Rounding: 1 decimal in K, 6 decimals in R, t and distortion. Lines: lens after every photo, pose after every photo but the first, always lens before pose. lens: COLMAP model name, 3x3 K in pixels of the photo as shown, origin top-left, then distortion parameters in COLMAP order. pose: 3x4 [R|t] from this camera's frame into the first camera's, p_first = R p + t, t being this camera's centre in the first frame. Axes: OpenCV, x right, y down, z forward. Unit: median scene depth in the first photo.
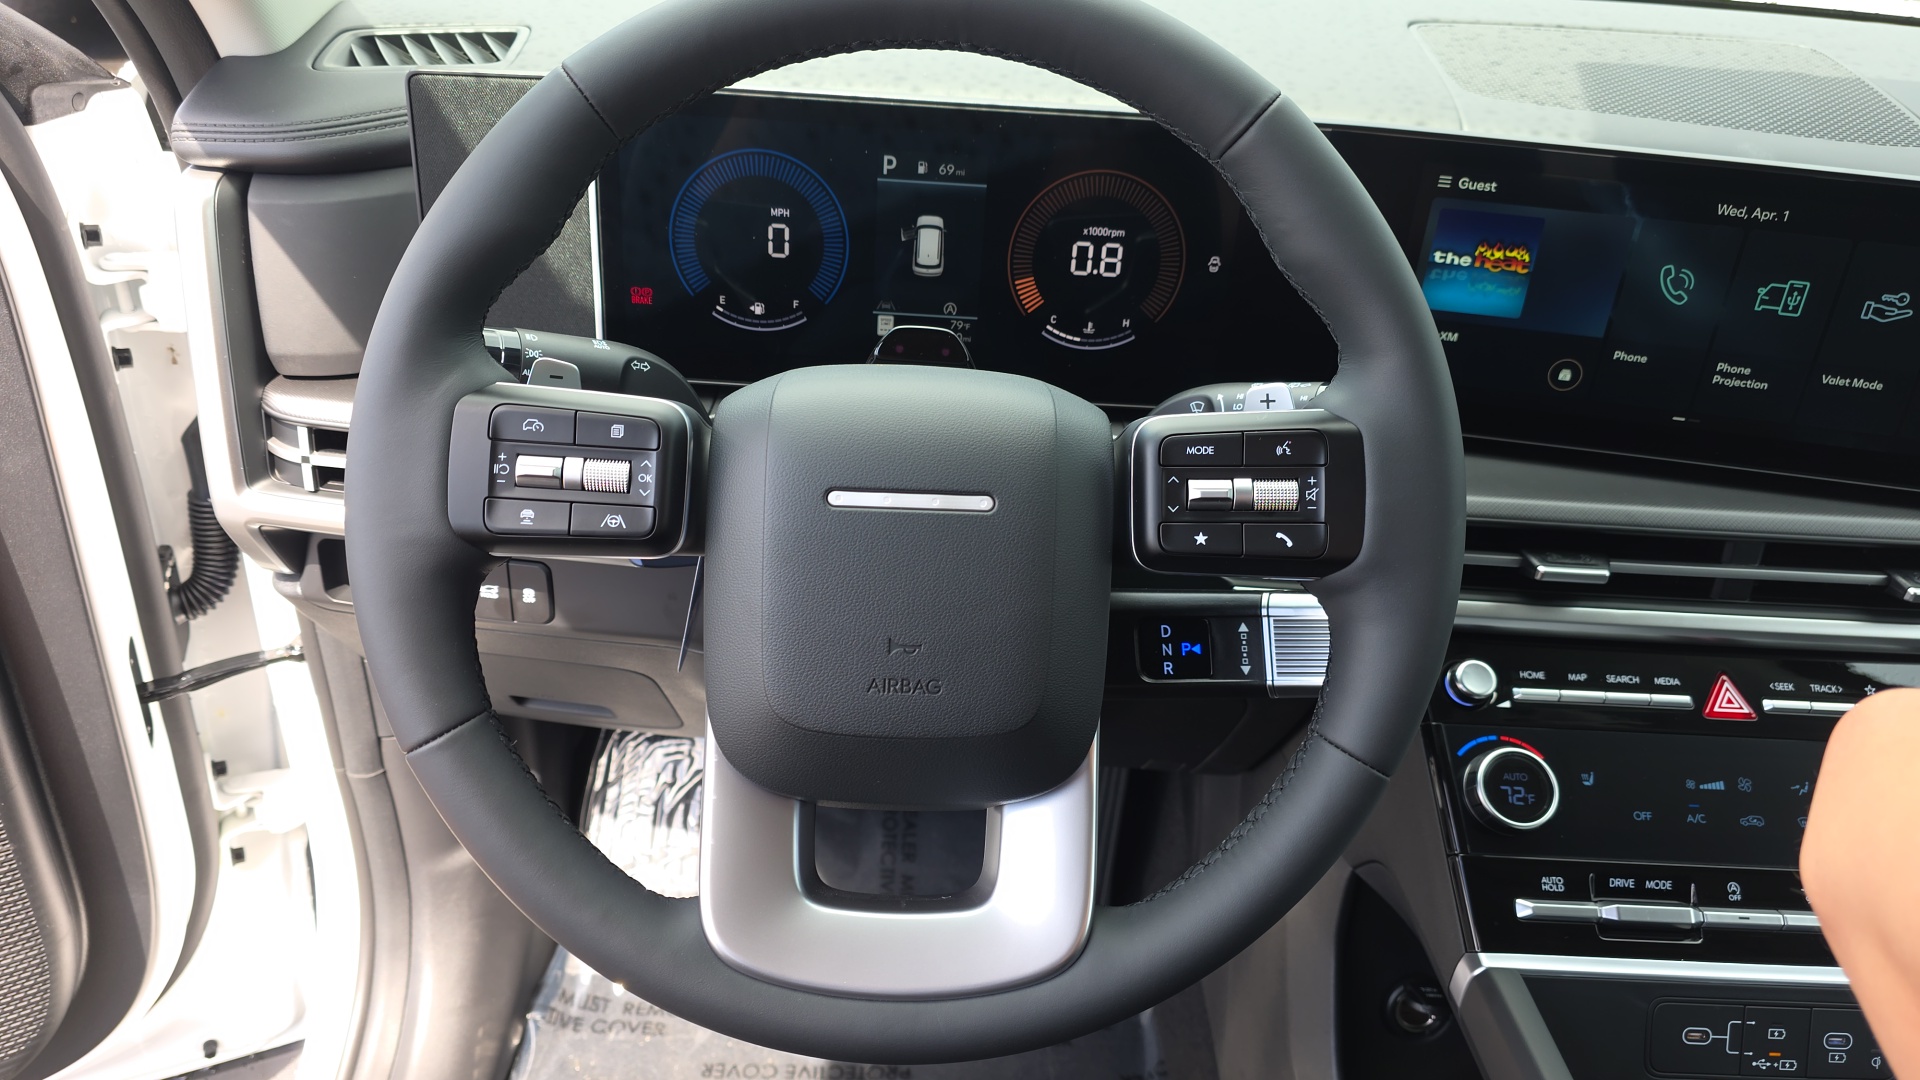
lens RADIAL K [[1288.0, 0, 942.3], [0, 1288.0, 537.6], [0, 0, 1]] dist [0.056943, -0.061652]
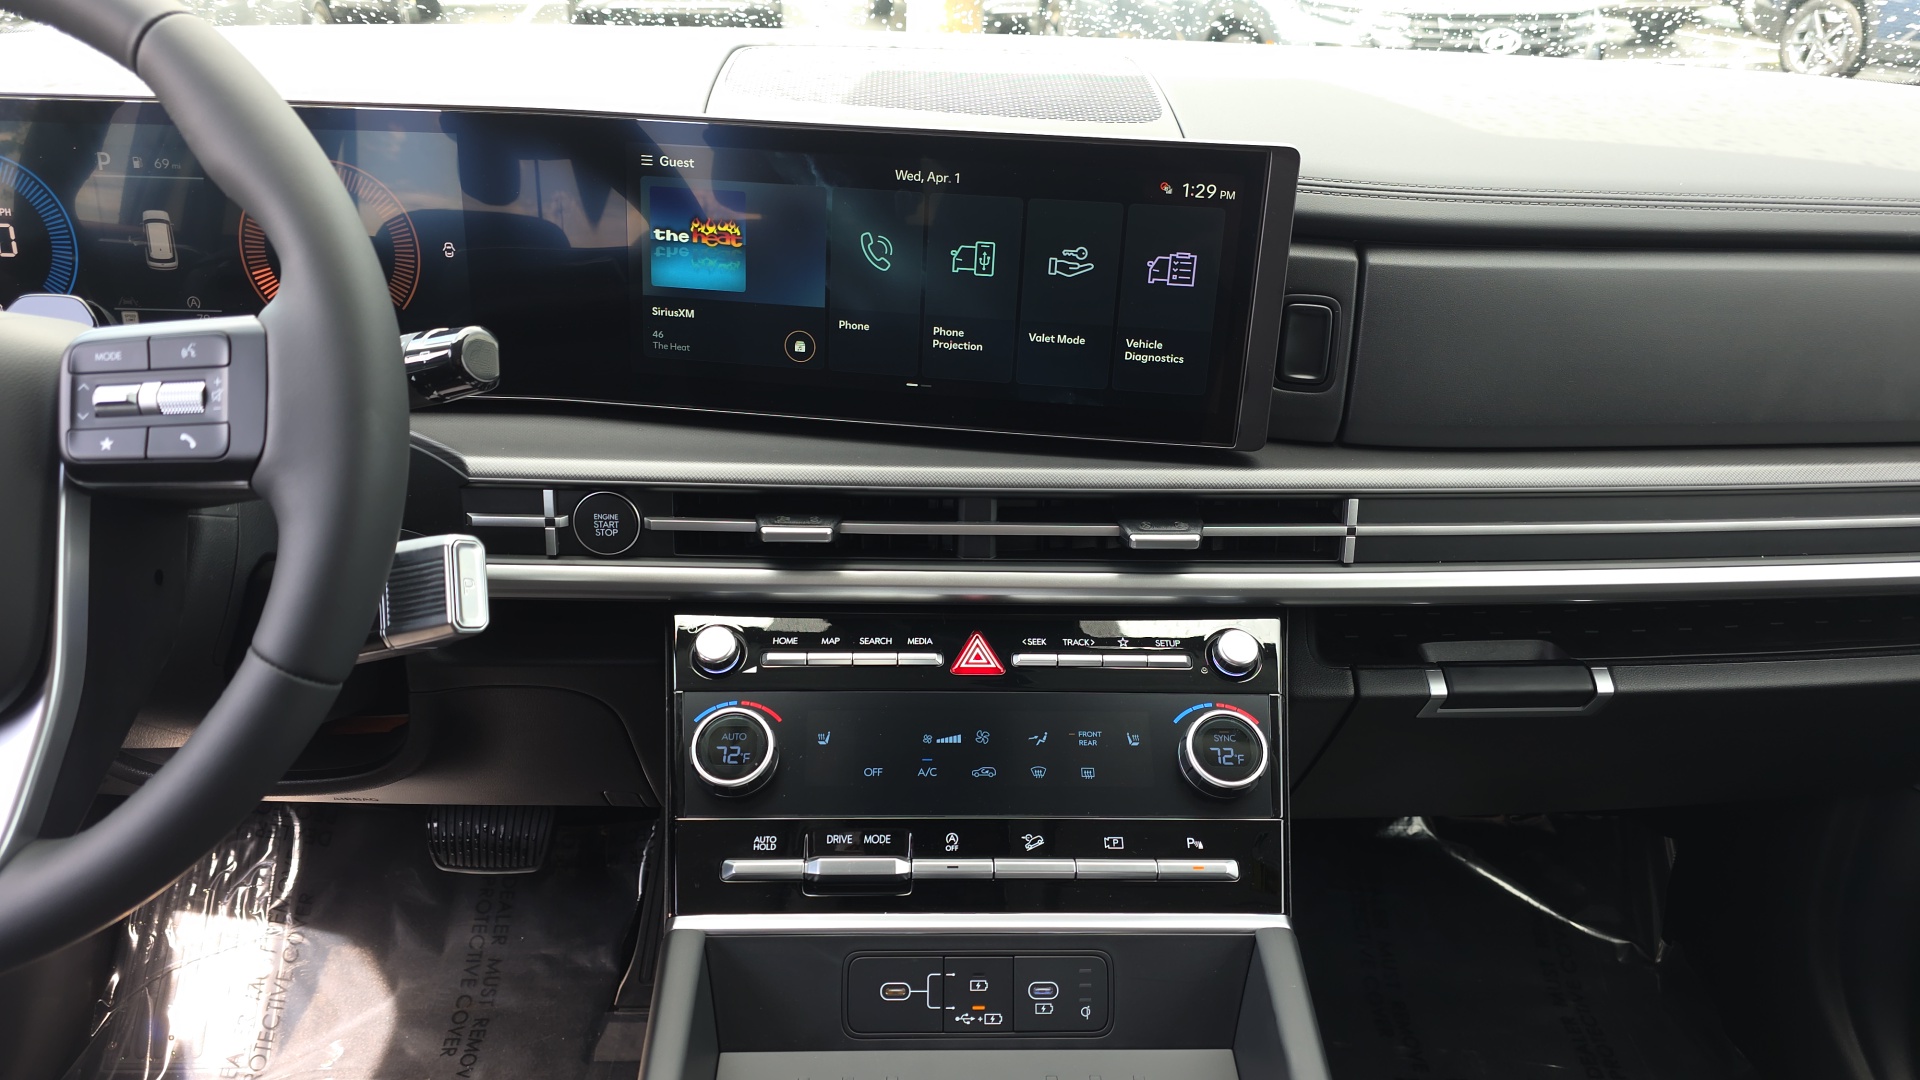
lens RADIAL K [[1288.0, 0, 951.5], [0, 1288.0, 545.6], [0, 0, 1]] dist [0.056943, -0.061652]
pose [[0.998868, -0.041556, 0.023138, 0.581313], [0.043889, 0.992778, -0.111649, 0.154278], [-0.018331, 0.112538, 0.993478, 0.002829]]
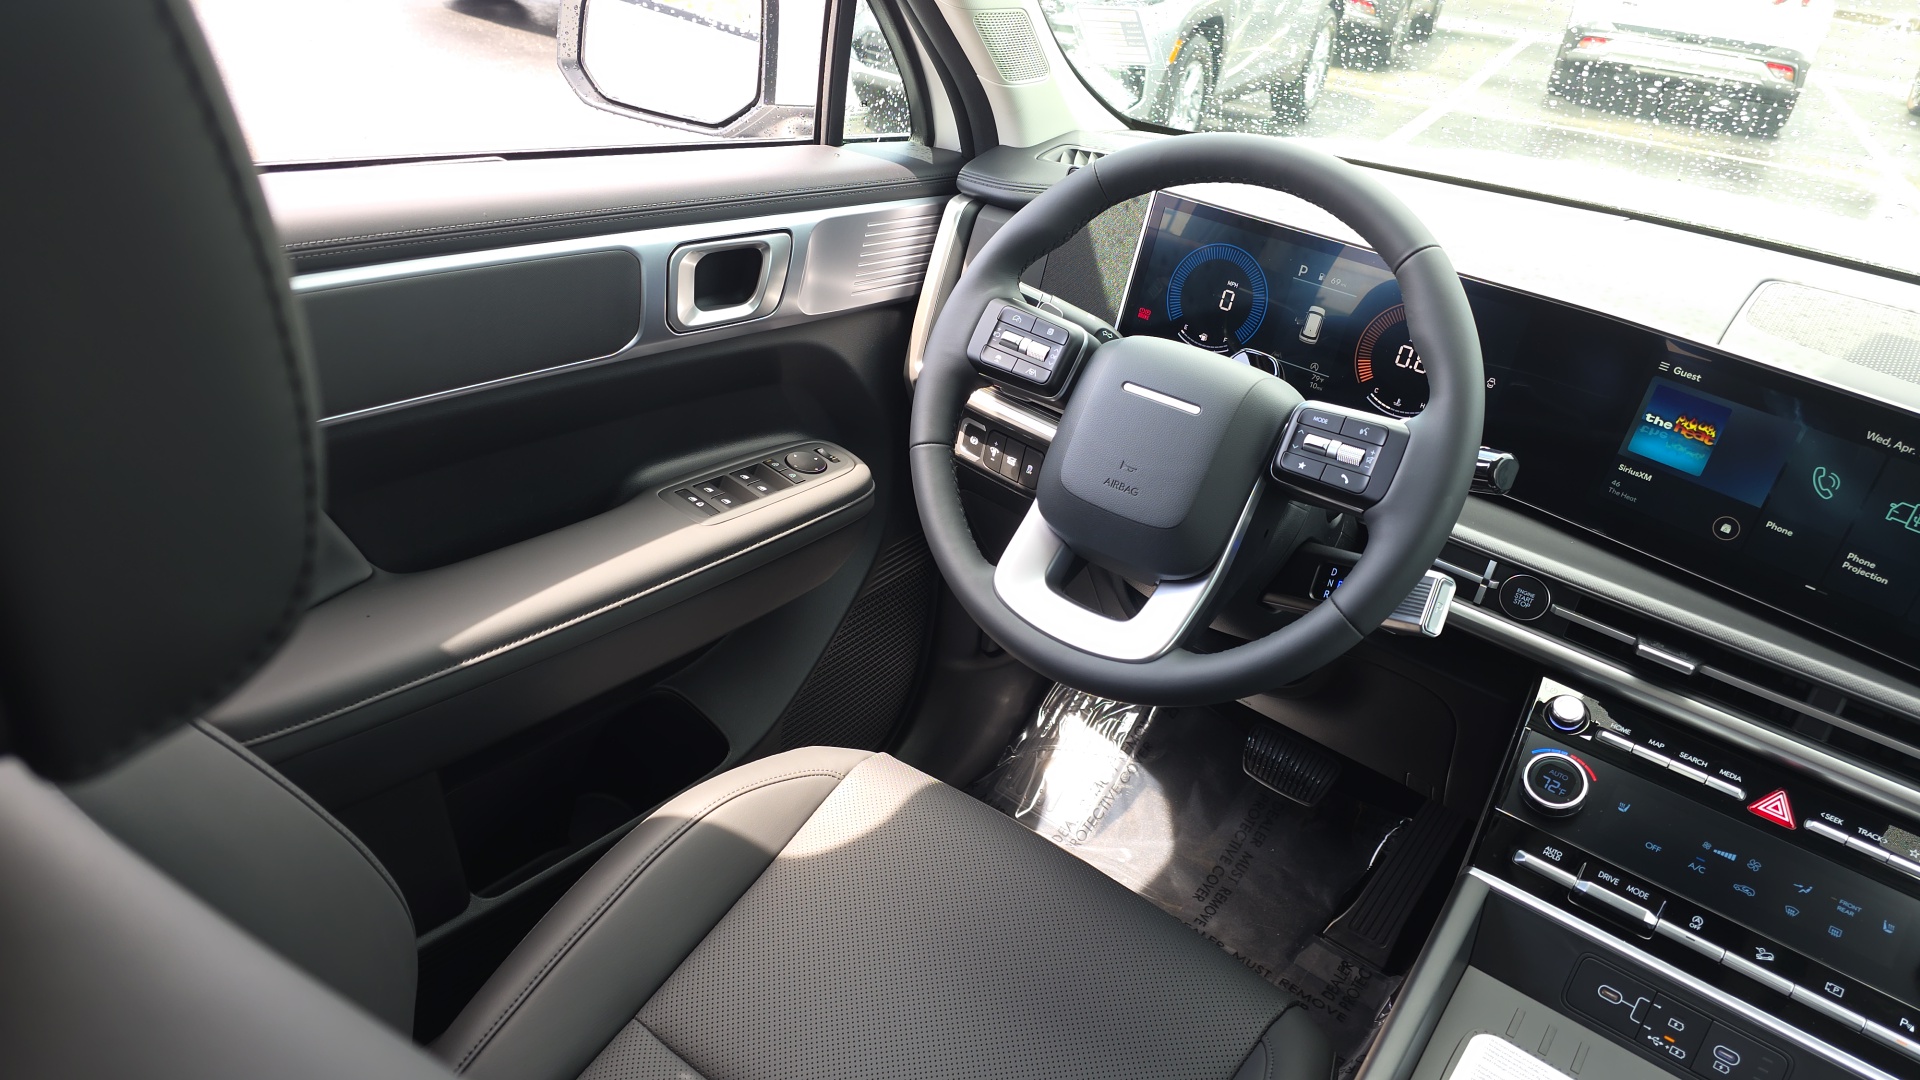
lens RADIAL K [[1288.0, 0, 946.1], [0, 1288.0, 540.6], [0, 0, 1]] dist [0.056943, -0.061652]
pose [[0.798703, 0.324246, -0.506890, 0.533719], [-0.386120, 0.922264, -0.018456, 0.228097], [0.461502, 0.210461, 0.861813, -0.542405]]
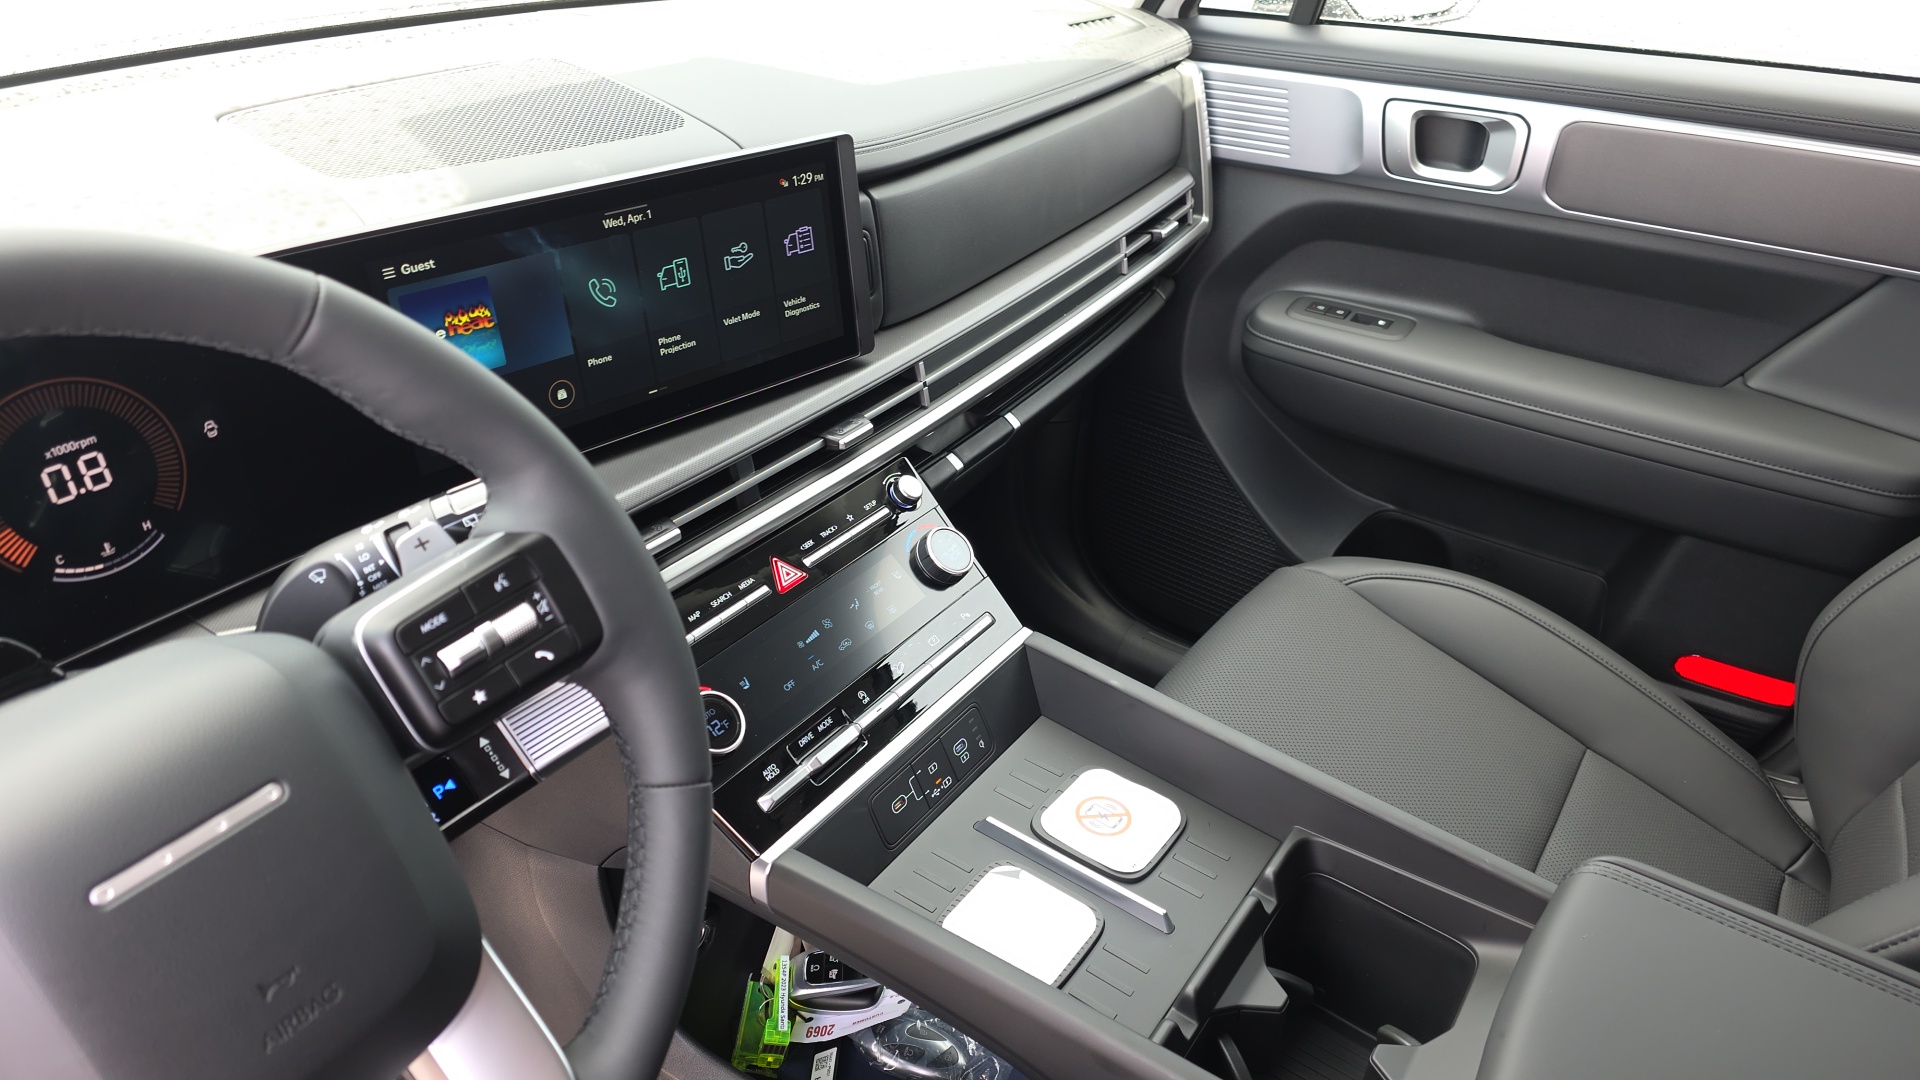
lens RADIAL K [[1288.0, 0, 950.7], [0, 1288.0, 540.1], [0, 0, 1]] dist [0.056943, -0.061652]
pose [[0.568347, -0.458580, 0.683145, -0.165005], [0.432502, 0.872827, 0.226087, -0.125543], [-0.699946, 0.166965, 0.694405, -0.003521]]
